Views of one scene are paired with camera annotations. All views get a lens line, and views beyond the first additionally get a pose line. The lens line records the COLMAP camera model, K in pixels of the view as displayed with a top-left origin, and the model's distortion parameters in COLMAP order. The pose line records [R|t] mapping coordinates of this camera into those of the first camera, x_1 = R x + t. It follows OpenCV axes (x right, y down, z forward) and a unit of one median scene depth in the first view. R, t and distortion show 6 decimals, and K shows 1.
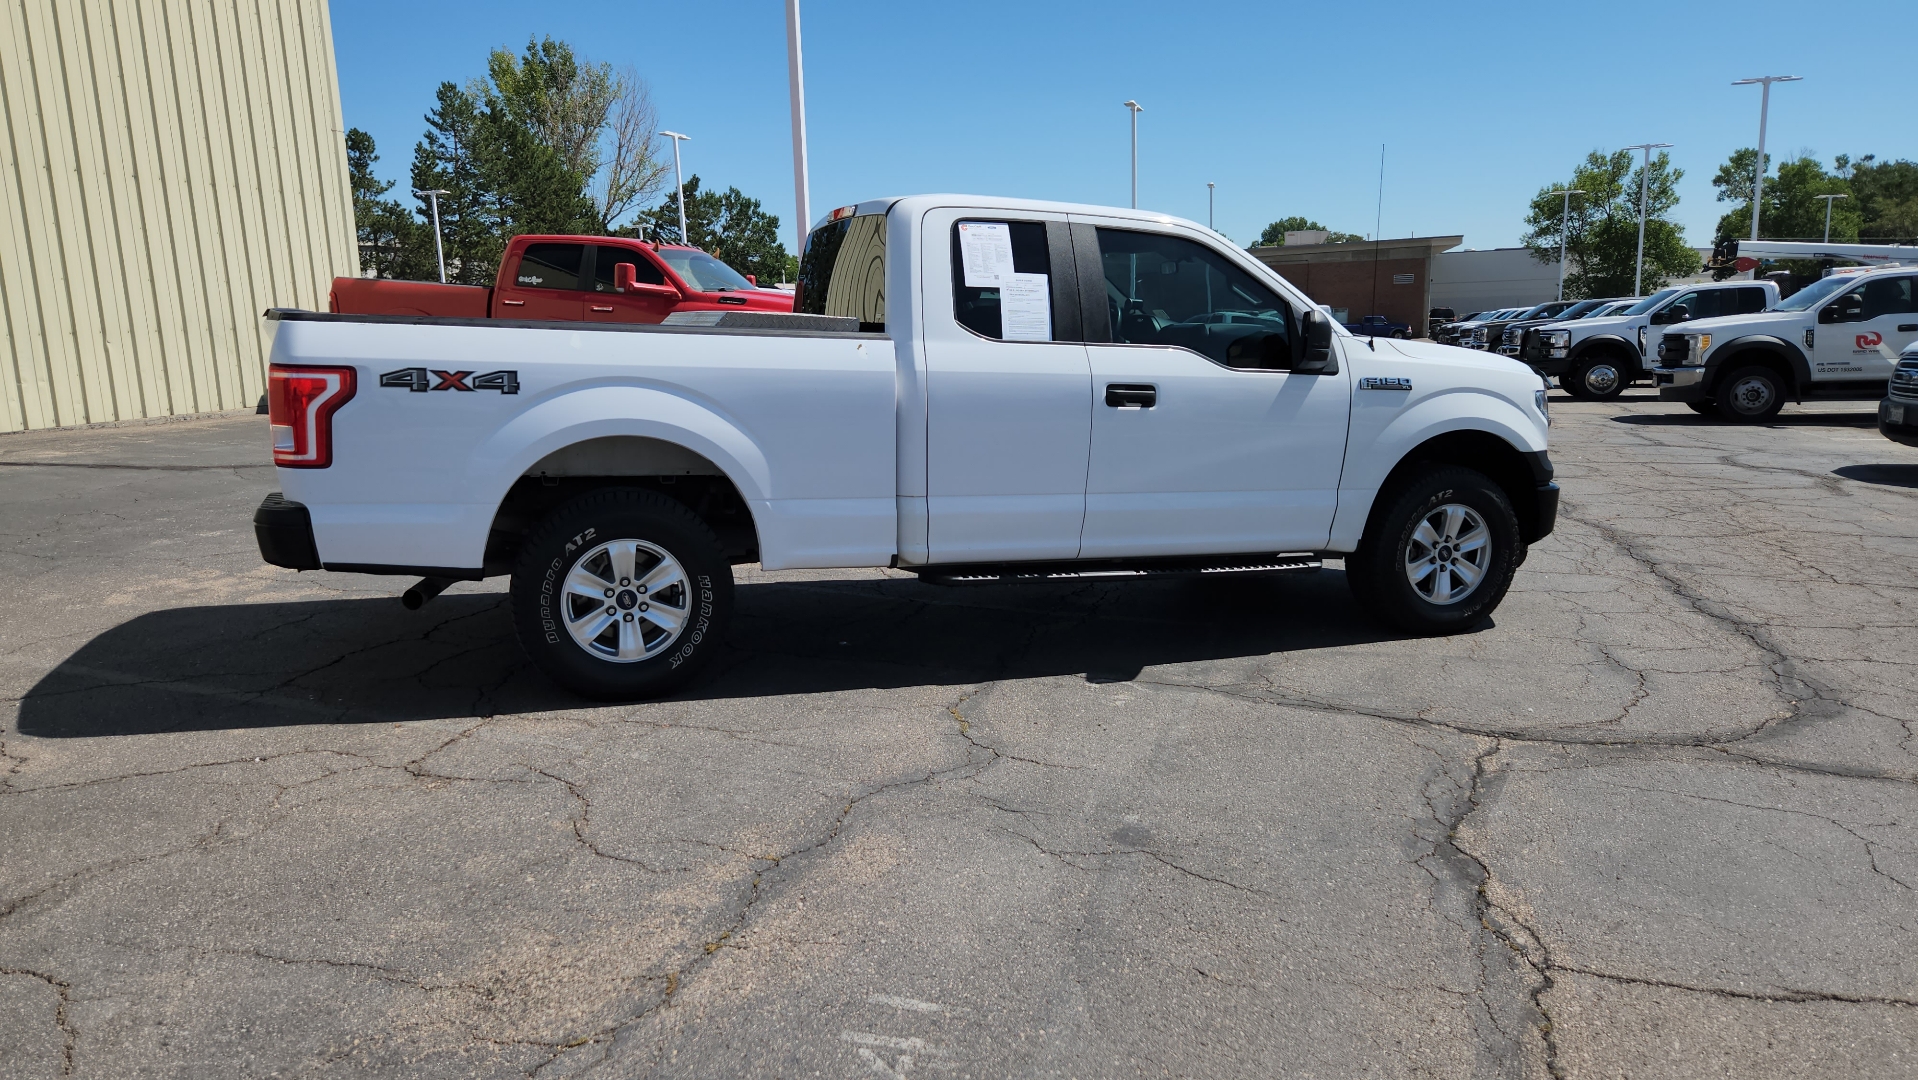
lens RADIAL K [[1284.0, 0, 938.3], [0, 1284.0, 558.8], [0, 0, 1]] dist [0.063732, -0.048957]
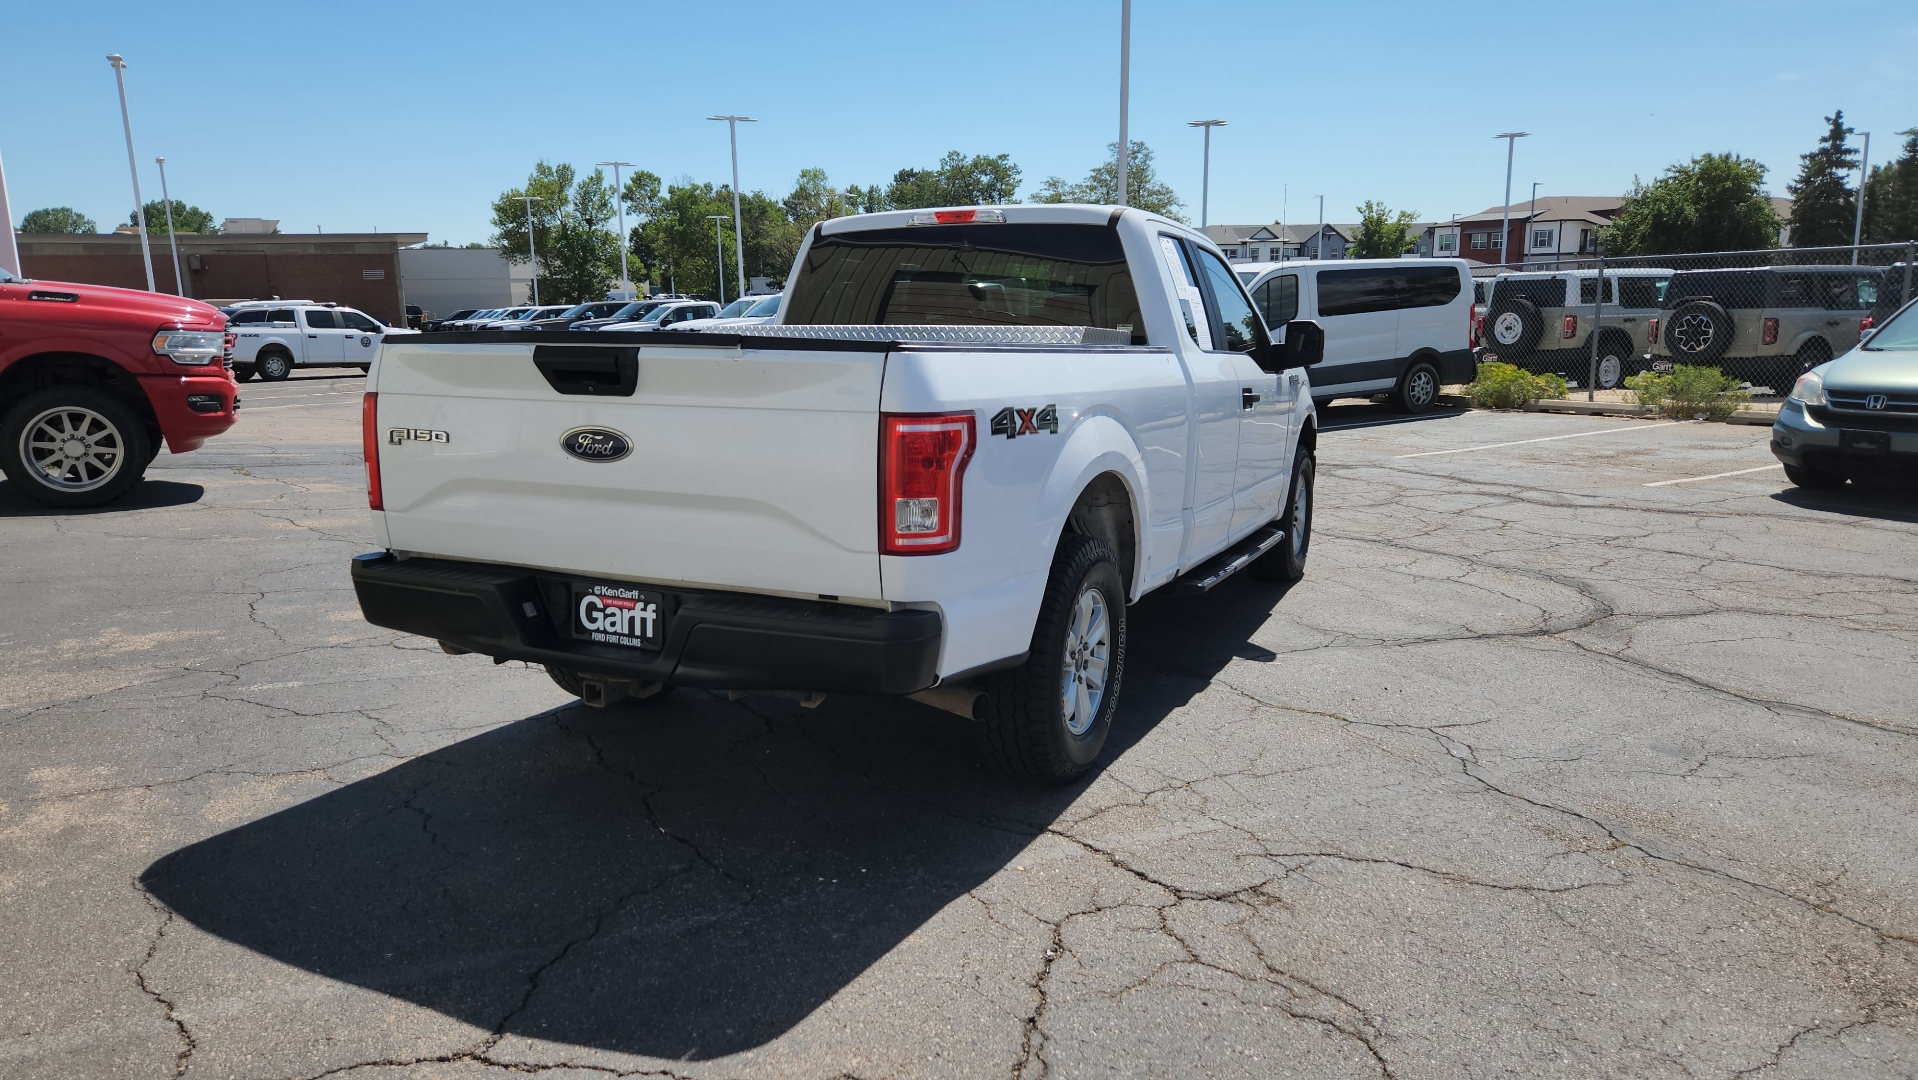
lens RADIAL K [[1284.0, 0, 919.8], [0, 1284.0, 544.9], [0, 0, 1]] dist [0.063732, -0.048957]
pose [[0.707089, -0.127307, 0.695570, -0.791578], [0.132330, 0.990105, 0.046694, -0.087060], [-0.694632, 0.059028, 0.716940, 0.390509]]
